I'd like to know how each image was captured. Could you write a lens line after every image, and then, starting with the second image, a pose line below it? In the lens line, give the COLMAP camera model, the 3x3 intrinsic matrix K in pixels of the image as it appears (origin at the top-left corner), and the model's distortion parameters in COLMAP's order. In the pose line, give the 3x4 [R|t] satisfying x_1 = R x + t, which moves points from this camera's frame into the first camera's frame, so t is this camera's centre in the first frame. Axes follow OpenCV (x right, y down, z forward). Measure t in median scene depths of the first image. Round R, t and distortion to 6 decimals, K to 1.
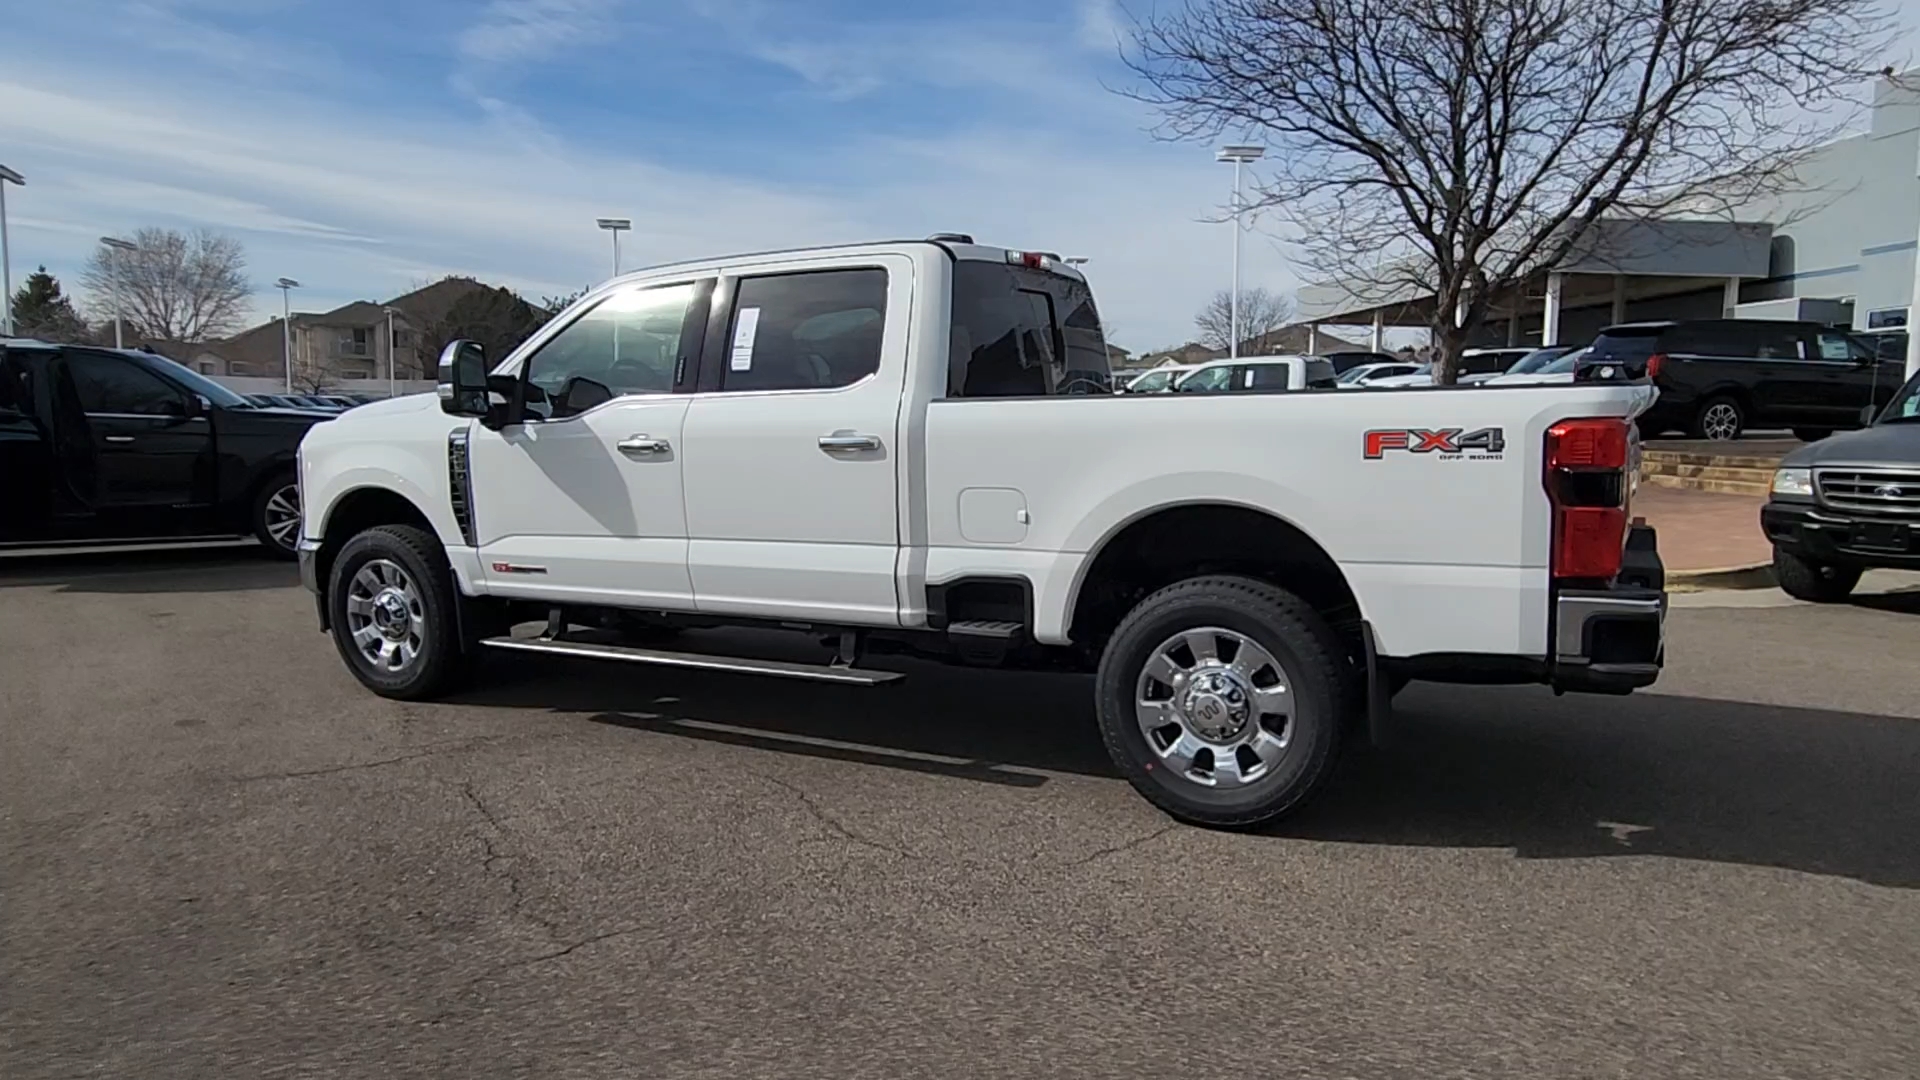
lens RADIAL K [[1279.2, 0, 960.4], [0, 1279.2, 548.8], [0, 0, 1]] dist [0.002027, 0.008178]
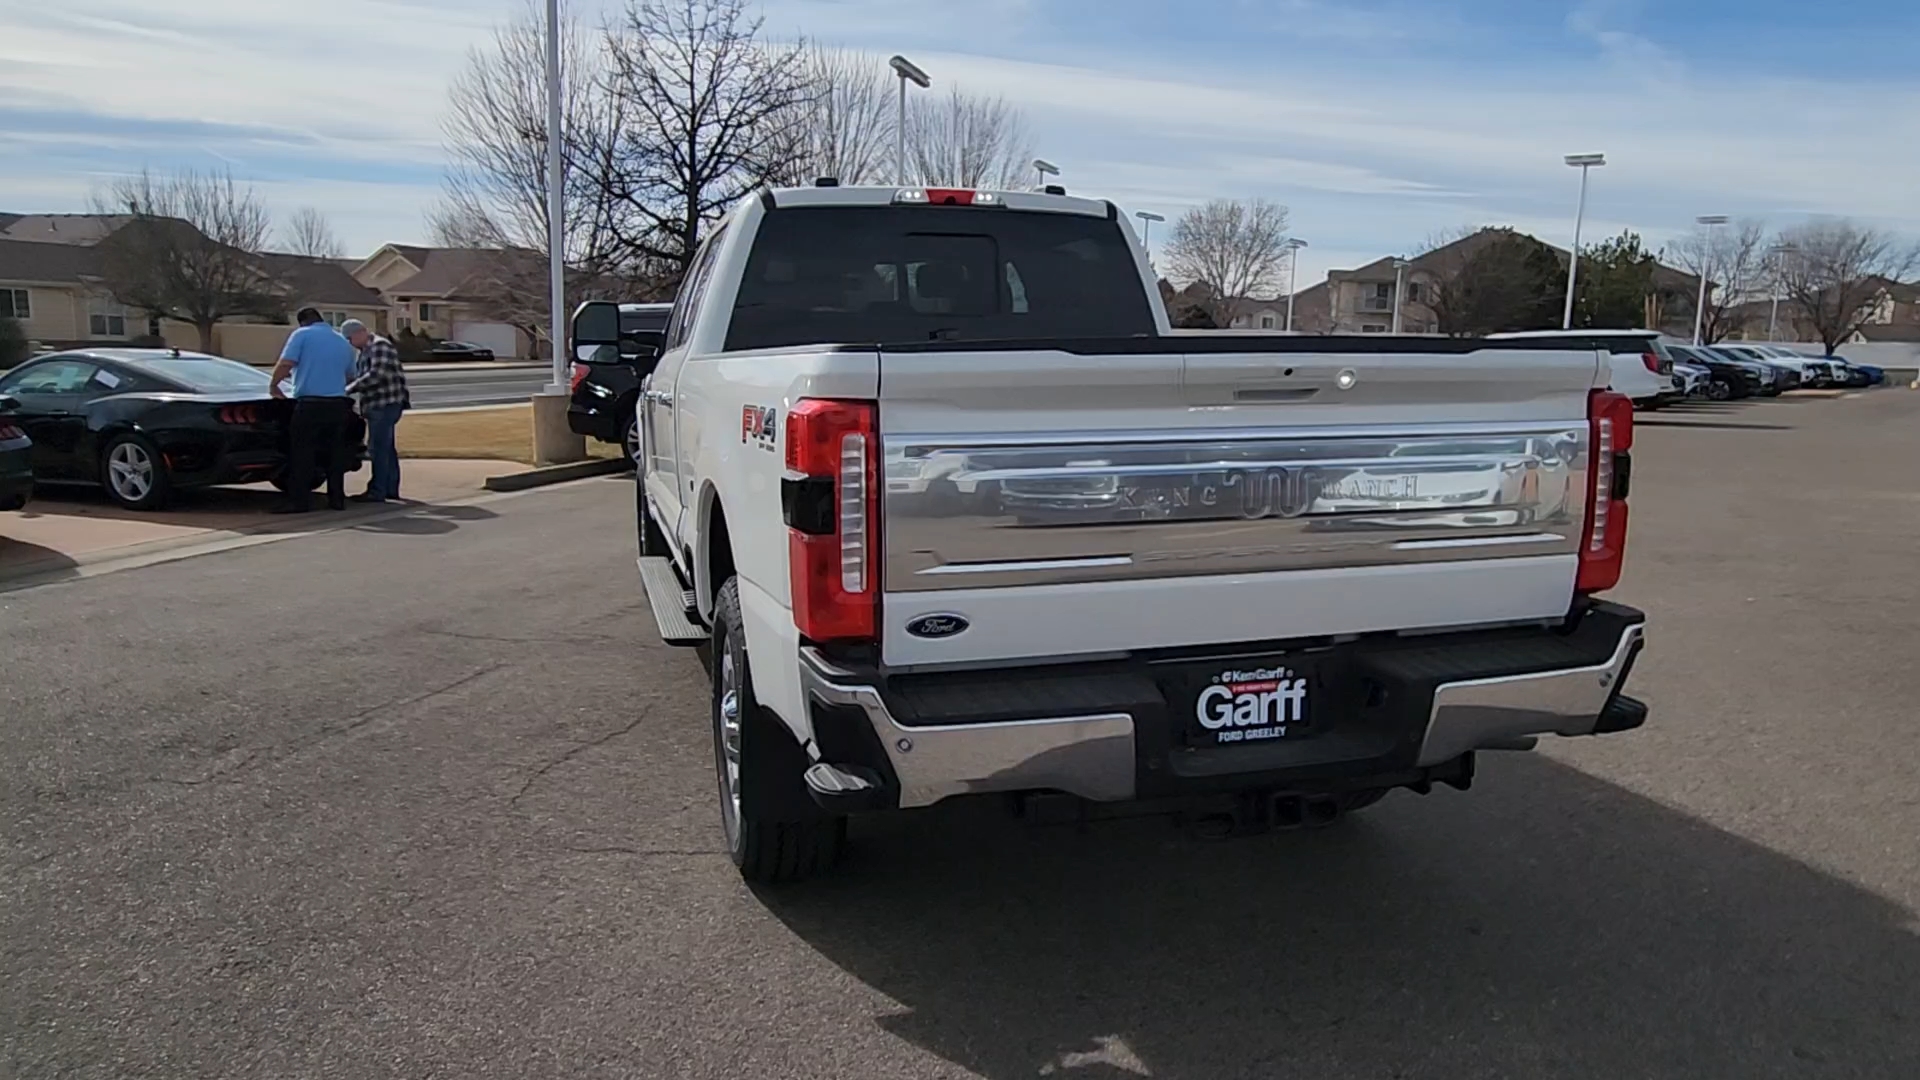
lens RADIAL K [[1279.2, 0, 967.9], [0, 1279.2, 544.9], [0, 0, 1]] dist [0.002027, 0.008178]
pose [[0.702870, 0.118258, -0.701419, 0.665938], [-0.094875, 0.992859, 0.072323, -0.053327], [0.704963, 0.015713, 0.709070, 0.377757]]
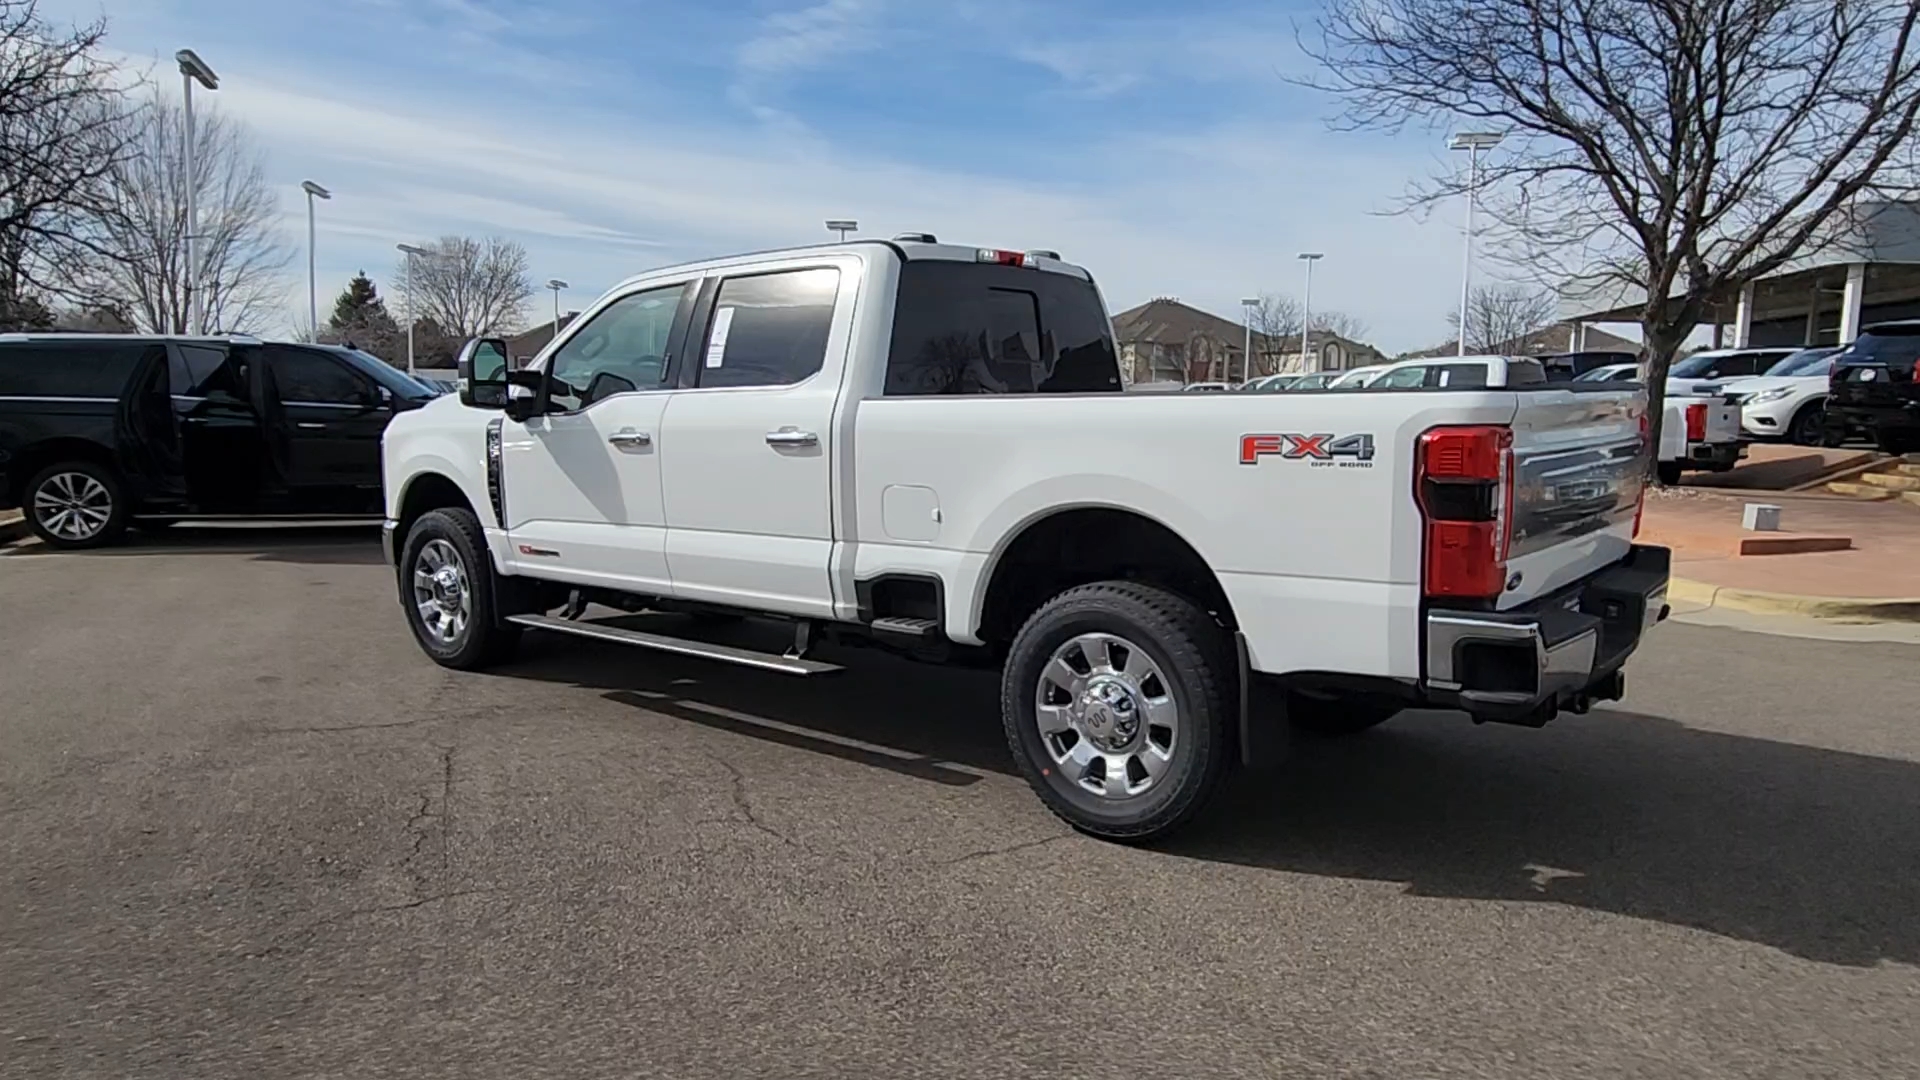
lens RADIAL K [[1279.2, 0, 961.4], [0, 1279.2, 548.0], [0, 0, 1]] dist [0.002027, 0.008178]
pose [[0.981583, 0.032657, -0.188226, 0.202675], [-0.032429, 0.999465, 0.004289, -0.003438], [0.188265, 0.001894, 0.982116, 0.014263]]
